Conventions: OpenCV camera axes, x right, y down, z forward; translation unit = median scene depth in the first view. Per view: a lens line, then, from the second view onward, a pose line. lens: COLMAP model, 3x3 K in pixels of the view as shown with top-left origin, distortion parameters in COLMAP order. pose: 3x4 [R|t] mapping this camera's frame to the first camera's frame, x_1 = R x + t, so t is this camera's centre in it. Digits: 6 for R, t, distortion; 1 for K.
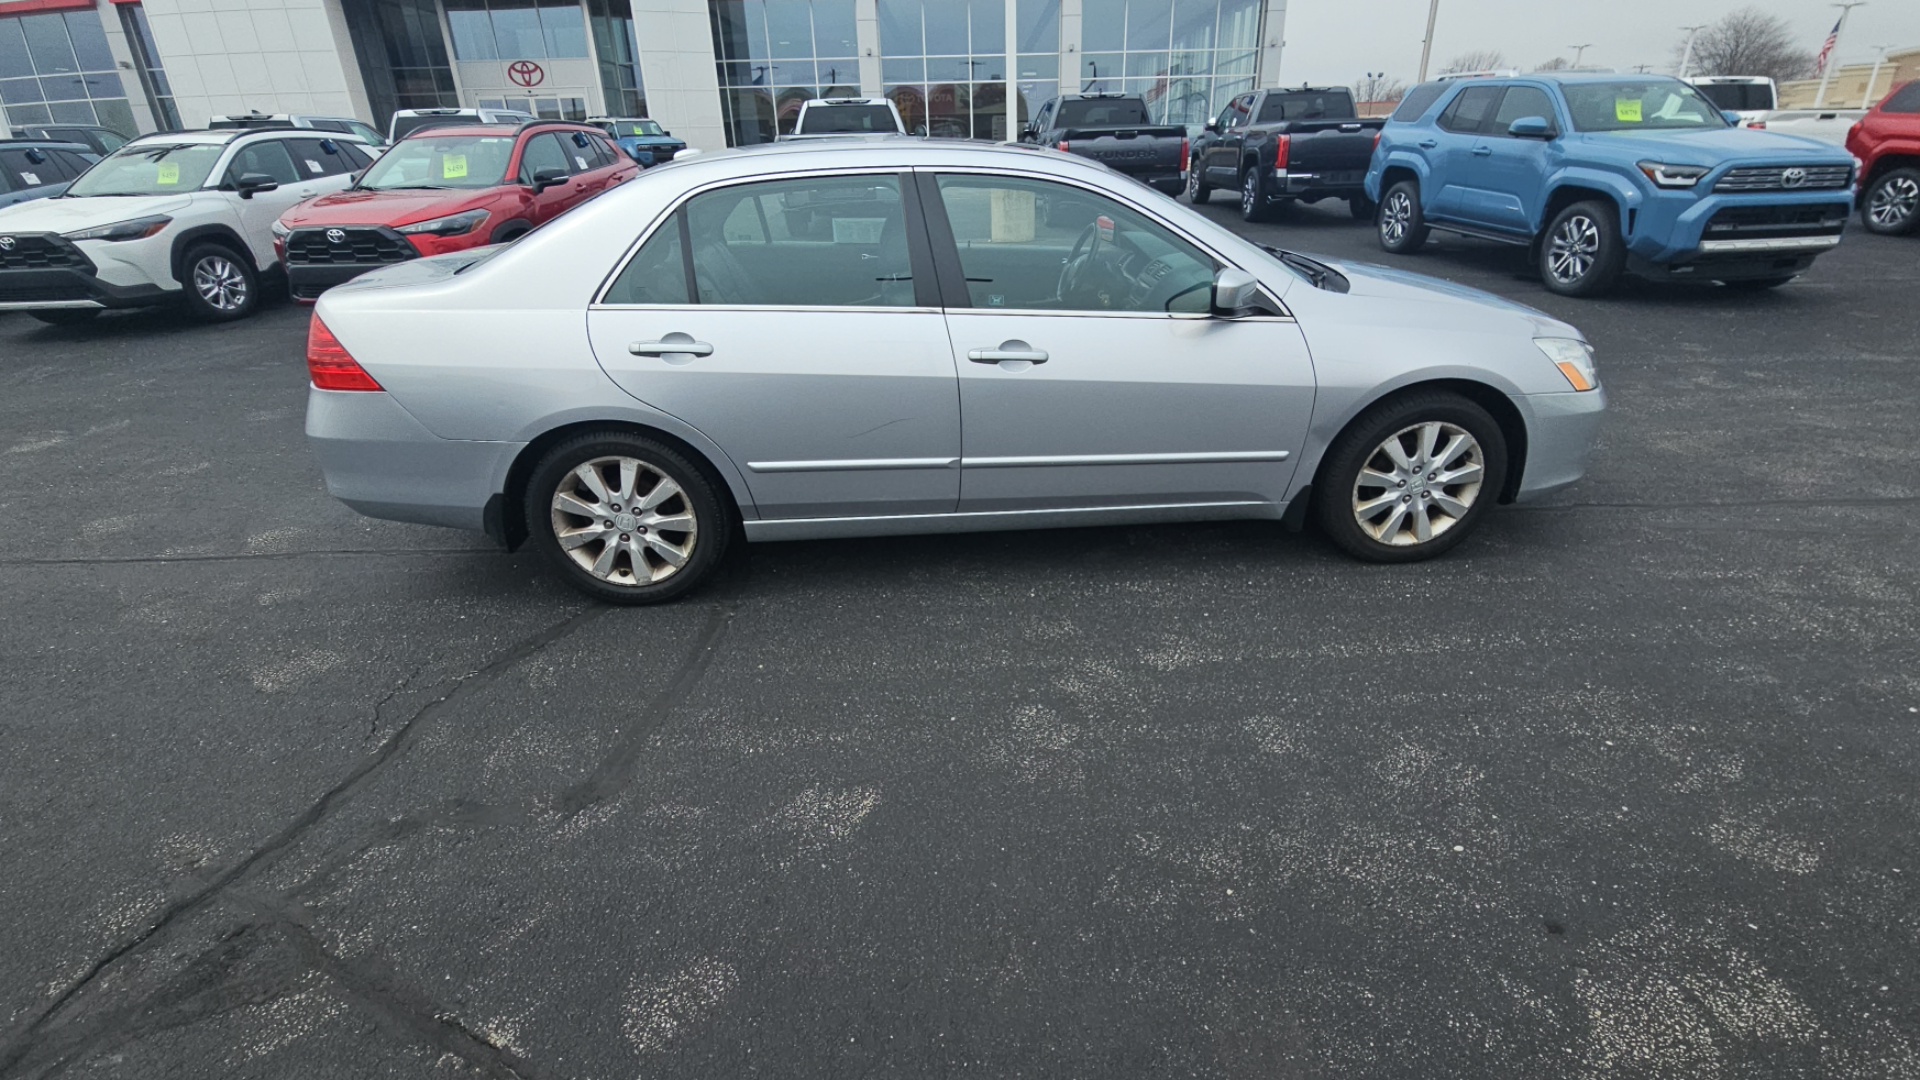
lens RADIAL K [[856.1, 0, 978.3], [0, 856.1, 544.6], [0, 0, 1]] dist [0.009112, -0.007357]
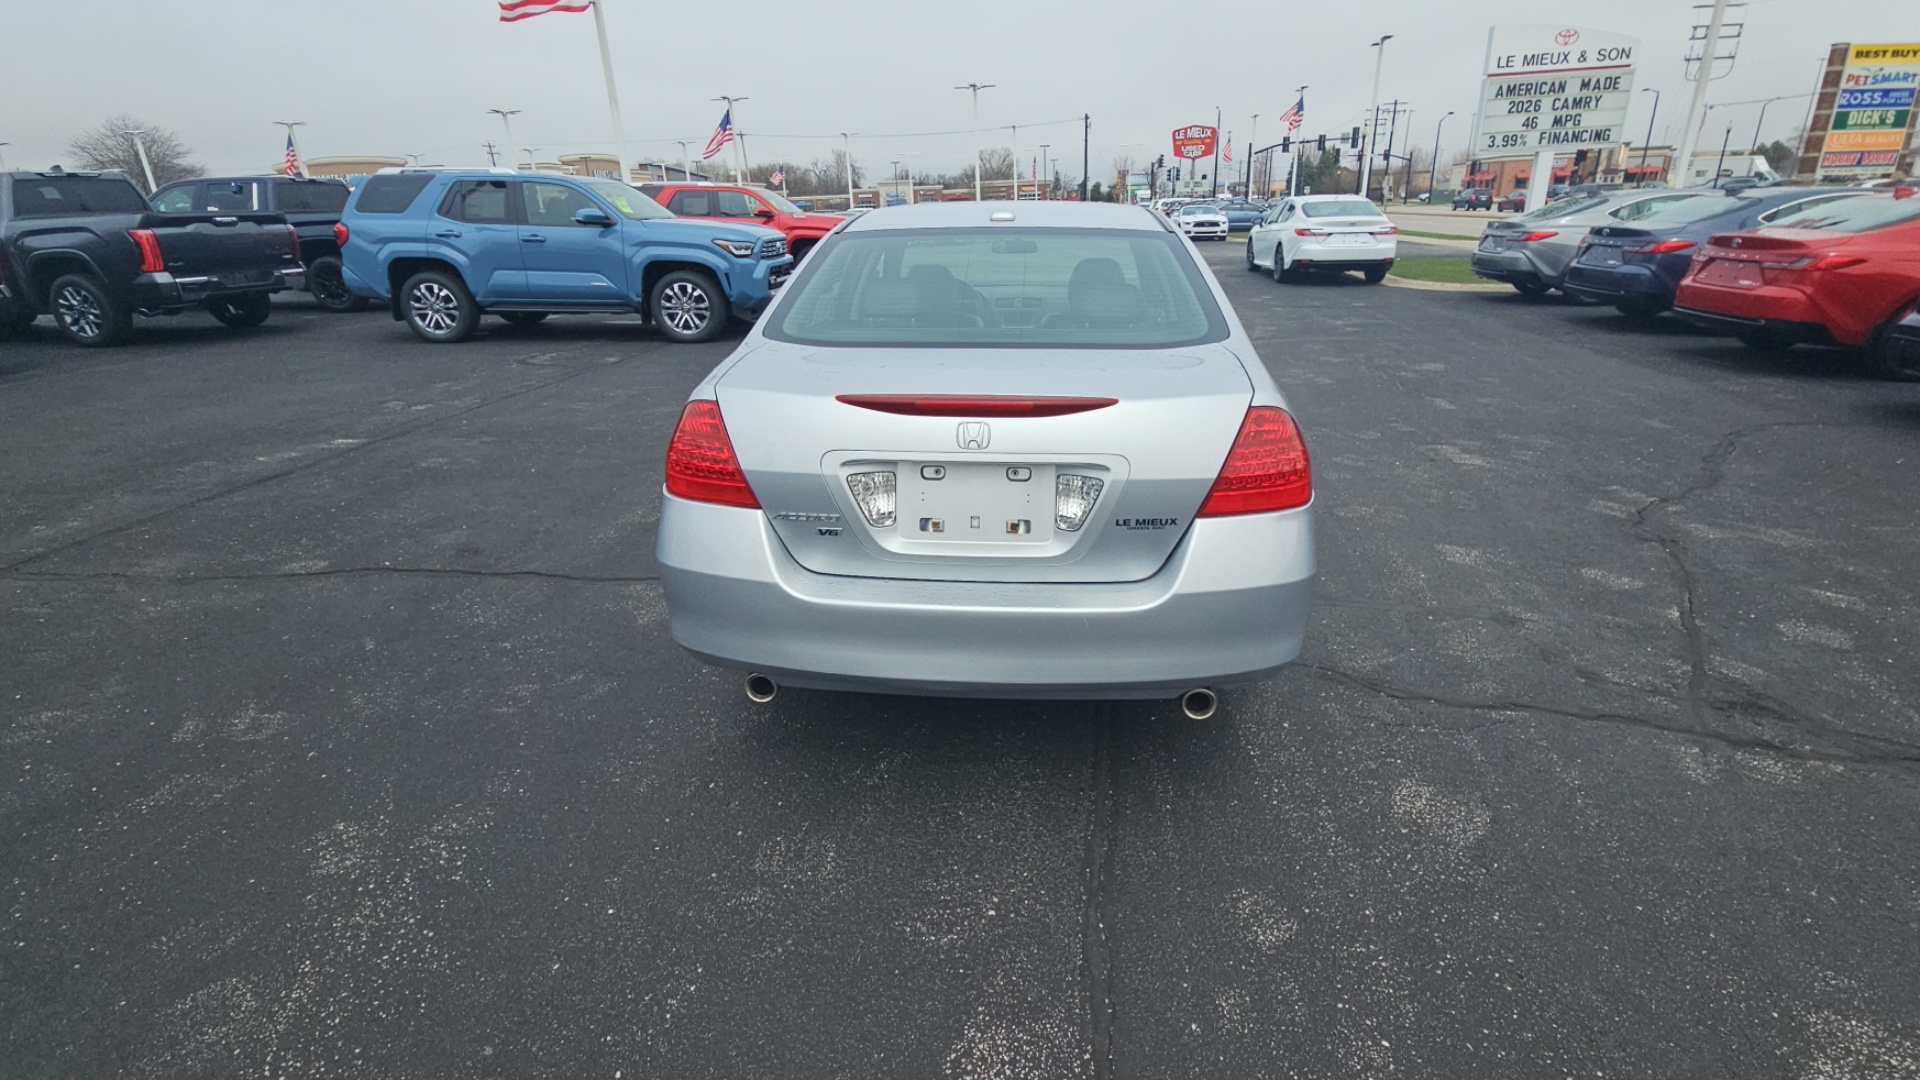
lens RADIAL K [[856.1, 0, 982.4], [0, 856.1, 542.7], [0, 0, 1]] dist [0.009112, -0.007357]
pose [[0.142072, -0.343513, 0.928340, -1.466565], [0.439129, 0.862386, 0.251904, -0.449892], [-0.887119, 0.371873, 0.273368, 1.027738]]
